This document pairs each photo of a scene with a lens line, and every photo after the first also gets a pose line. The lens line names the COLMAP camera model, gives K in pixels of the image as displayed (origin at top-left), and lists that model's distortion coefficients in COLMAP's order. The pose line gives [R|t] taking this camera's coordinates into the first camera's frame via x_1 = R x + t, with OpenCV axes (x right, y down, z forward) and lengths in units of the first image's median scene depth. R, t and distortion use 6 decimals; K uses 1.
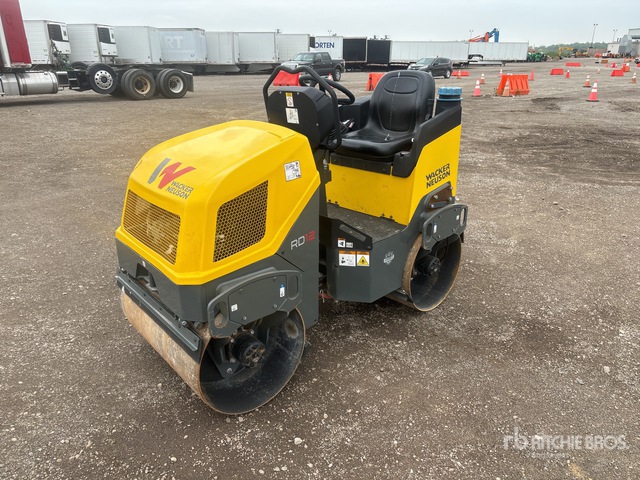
lens RADIAL K [[451.9, 0, 307.5], [0, 451.9, 259.4], [0, 0, 1]] dist [-0.000892, -0.000918]
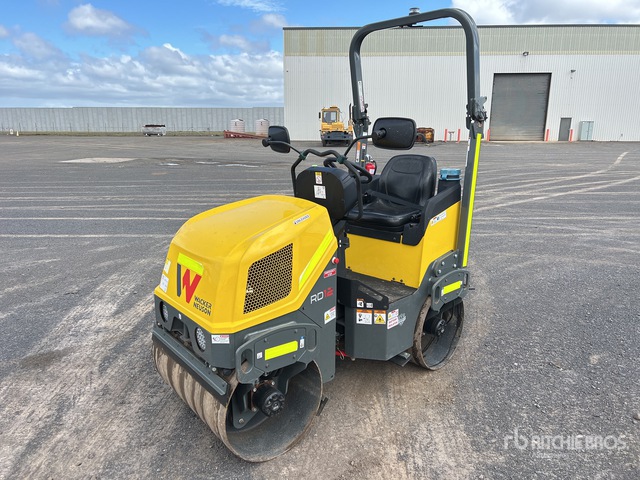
lens RADIAL K [[481.2, 0, 320.0], [0, 481.2, 240.0], [0, 0, 1]] dist [0.002698, 0.000127]
pose [[0.998960, 0.020412, -0.040778, 0.028374], [-0.028407, 0.978074, -0.206310, 0.061437], [0.035673, 0.207254, 0.977637, -0.195166]]
